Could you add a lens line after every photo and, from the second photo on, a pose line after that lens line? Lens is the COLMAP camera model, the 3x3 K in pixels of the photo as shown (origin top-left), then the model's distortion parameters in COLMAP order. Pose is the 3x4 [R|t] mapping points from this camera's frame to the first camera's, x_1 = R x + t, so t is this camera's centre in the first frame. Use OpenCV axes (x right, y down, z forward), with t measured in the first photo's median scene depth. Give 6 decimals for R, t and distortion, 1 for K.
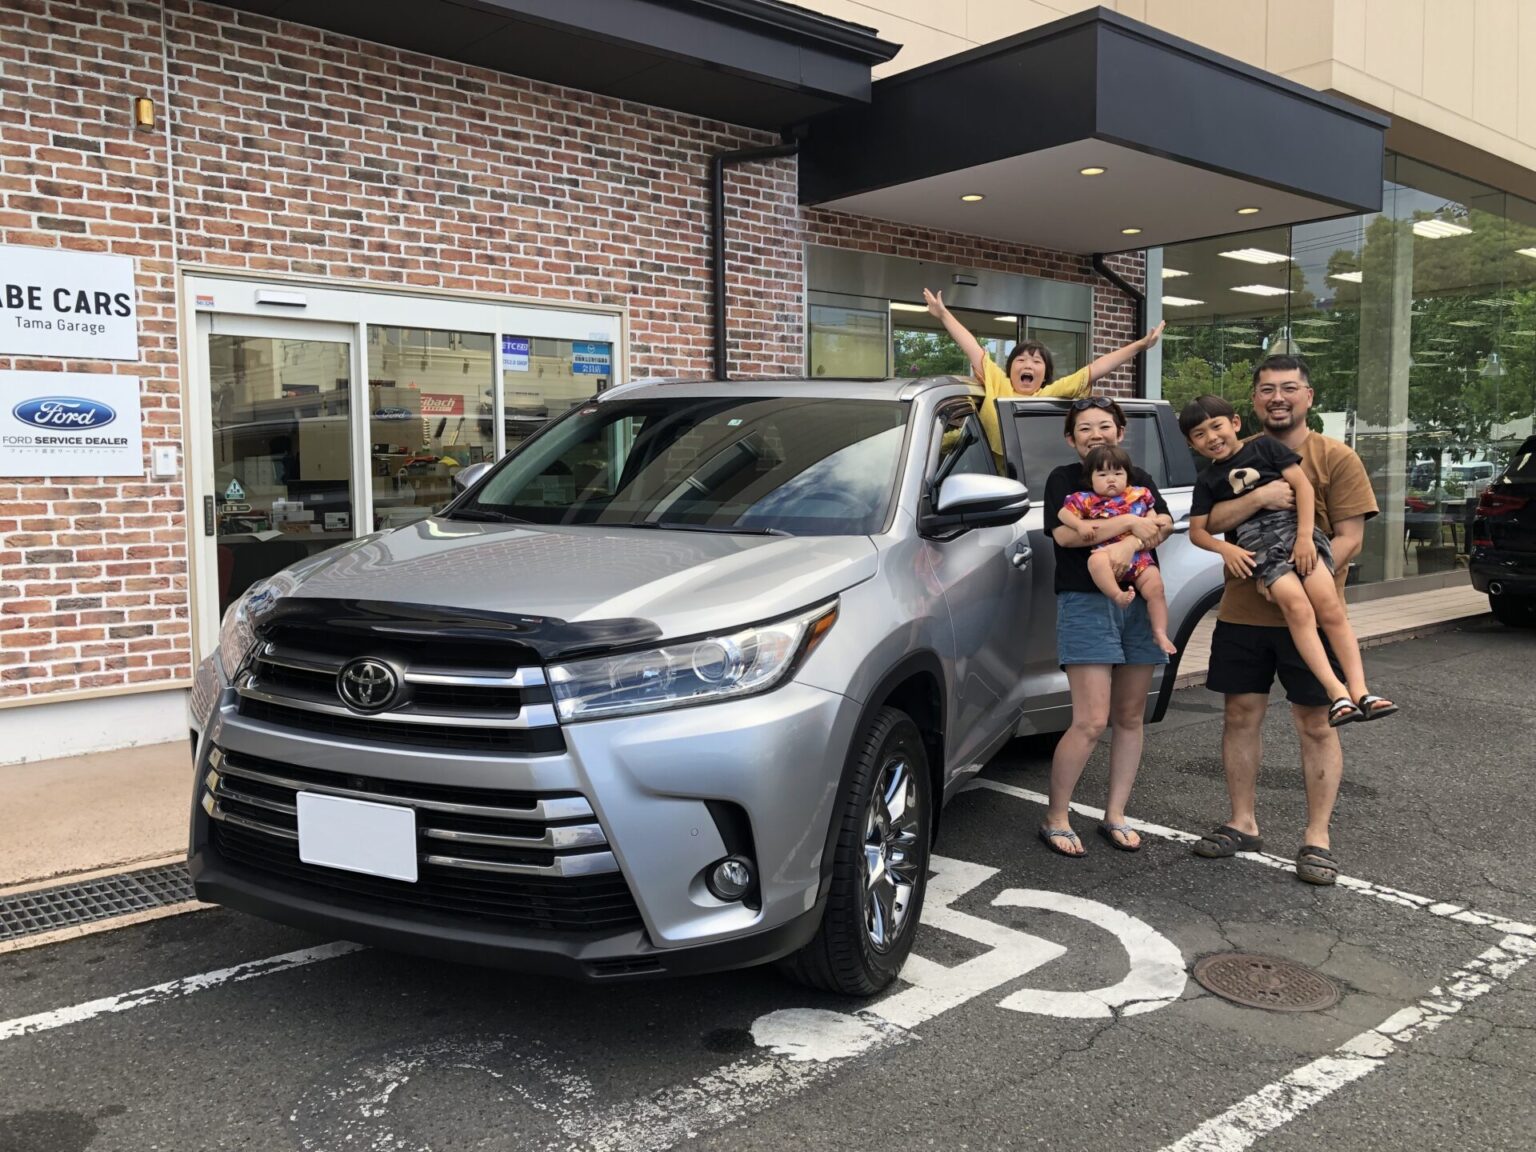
lens RADIAL K [[1243.8, 0, 766.2], [0, 1243.8, 559.4], [0, 0, 1]] dist [0.004411, 0.046409]
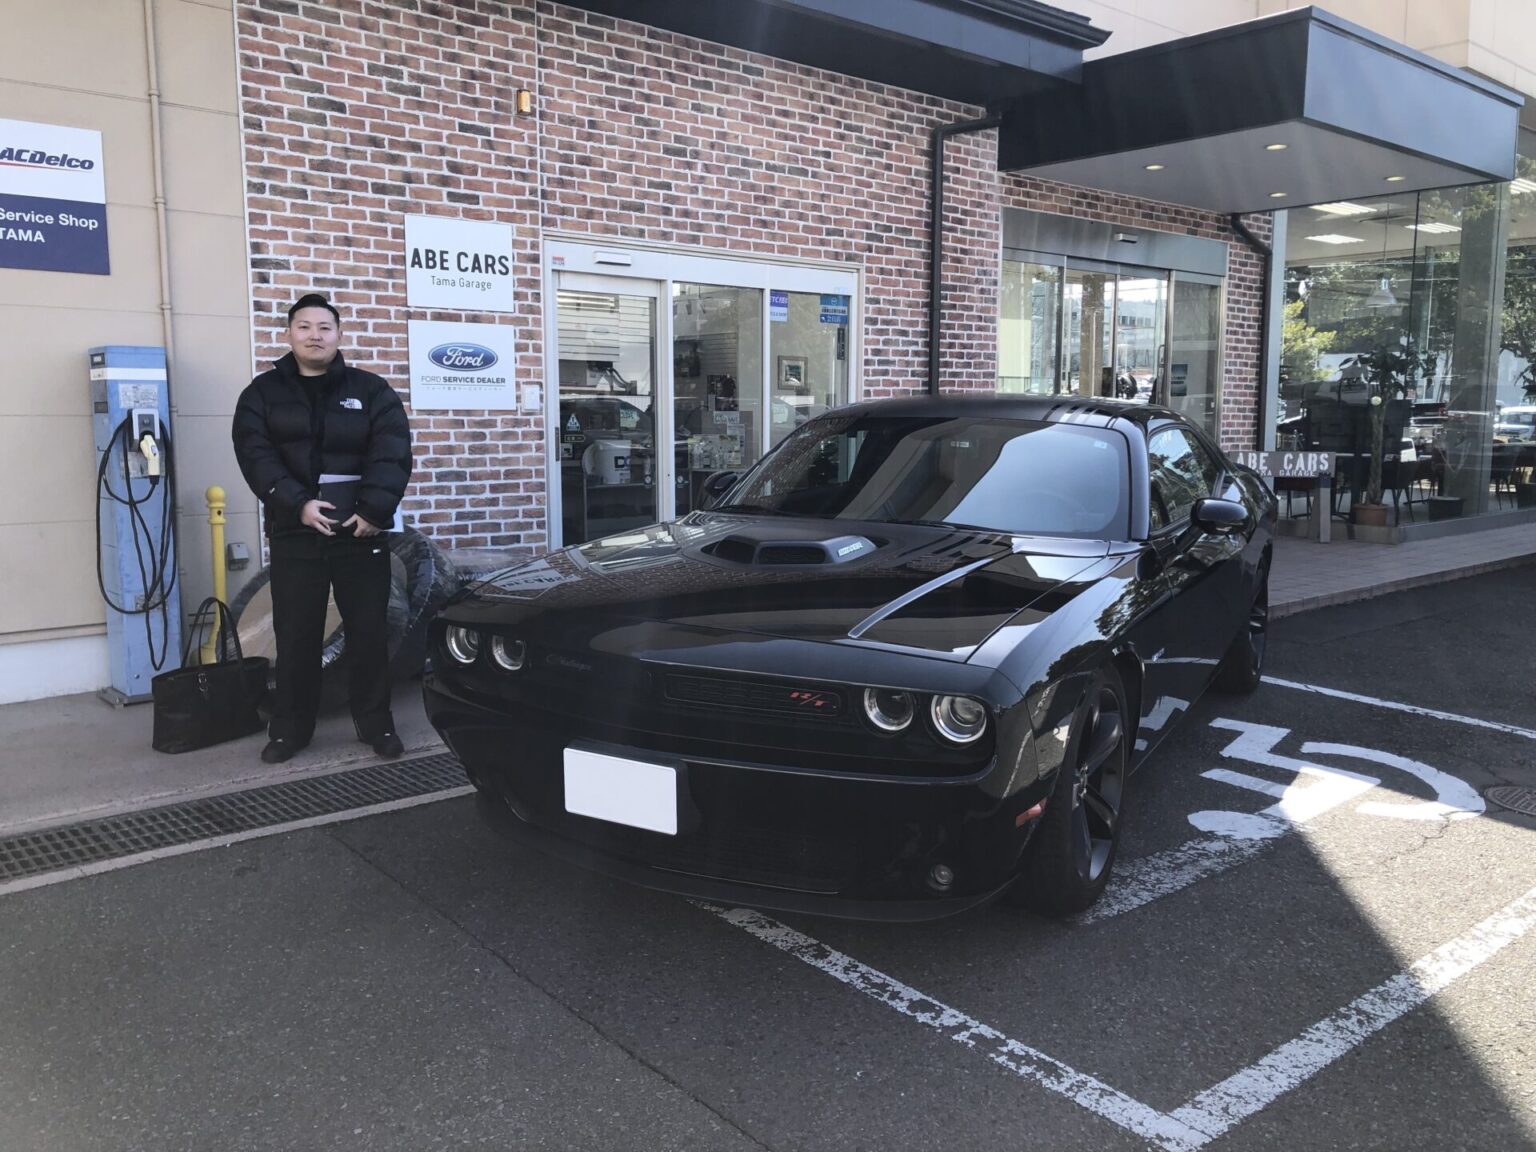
lens RADIAL K [[1243.8, 0, 766.2], [0, 1243.8, 550.6], [0, 0, 1]] dist [0.004411, 0.046409]
pose [[0.999939, 0.010735, 0.002454, -0.242112], [-0.010833, 0.998957, 0.044350, 0.011420], [-0.001975, -0.044374, 0.999013, -0.179165]]
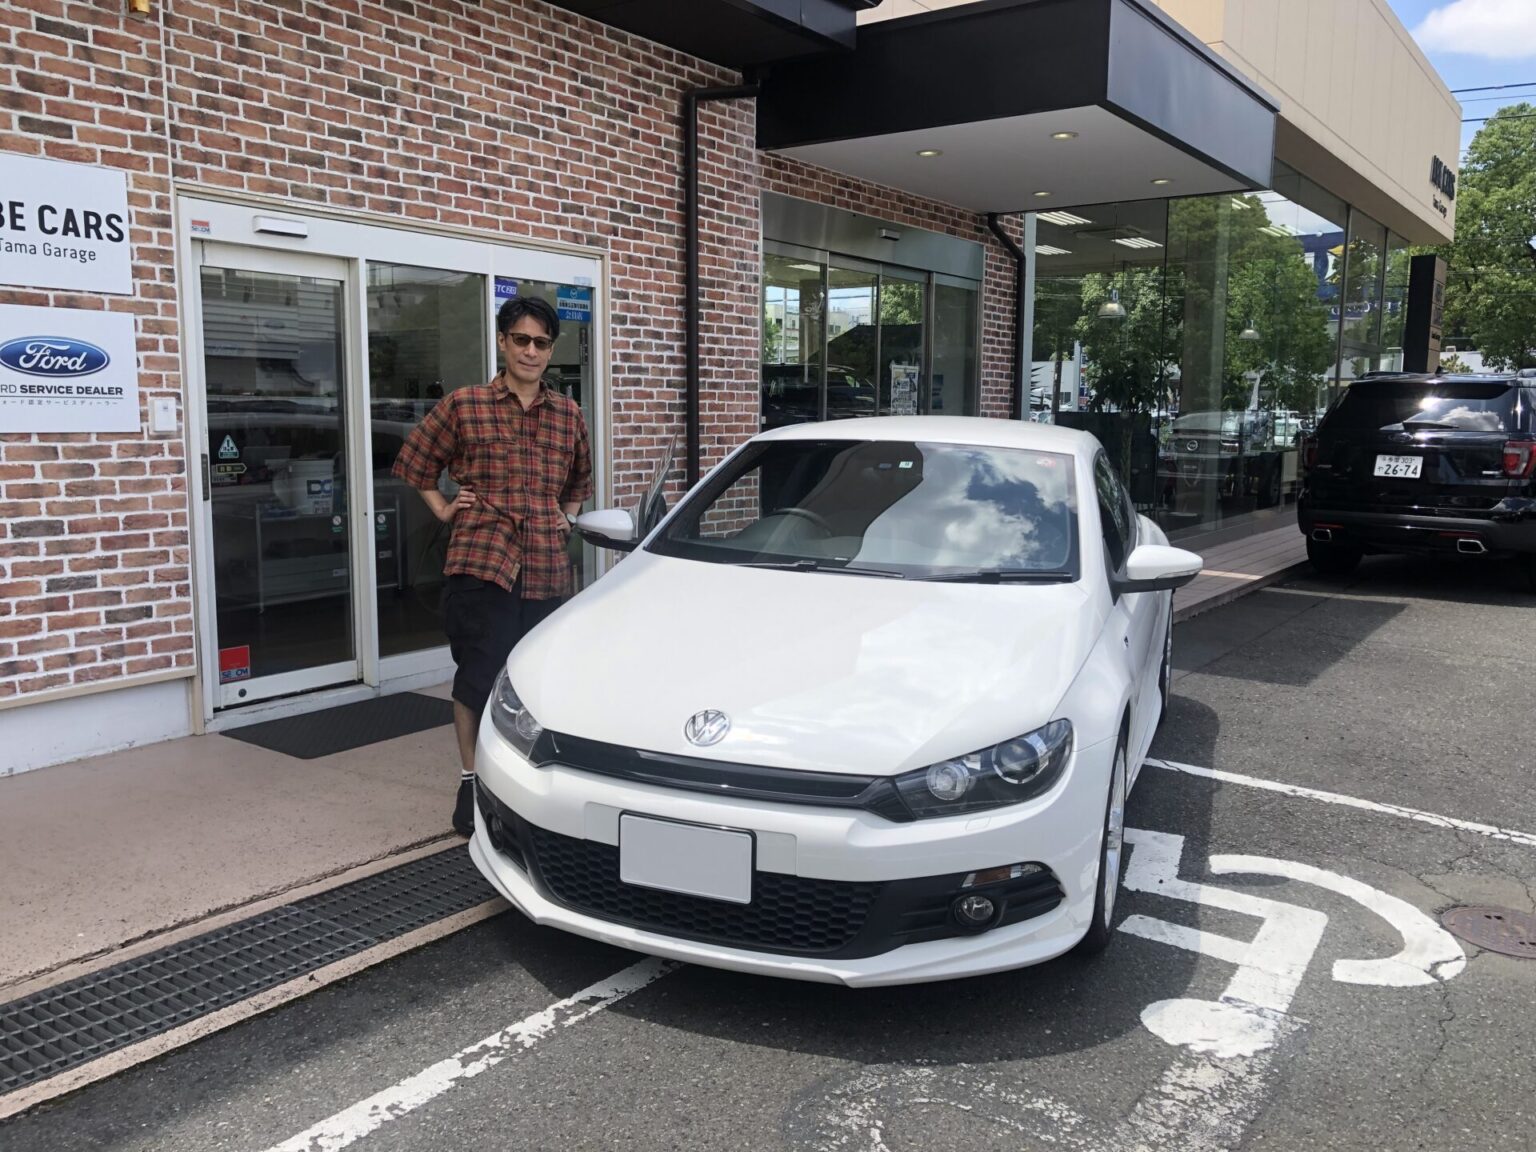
lens RADIAL K [[1243.8, 0, 759.0], [0, 1243.8, 552.1], [0, 0, 1]] dist [0.004411, 0.046409]
pose [[0.972399, -0.011263, 0.233053, -0.267096], [0.001139, 0.999052, 0.043529, -0.020018], [-0.233322, -0.042062, 0.971489, 0.066145]]
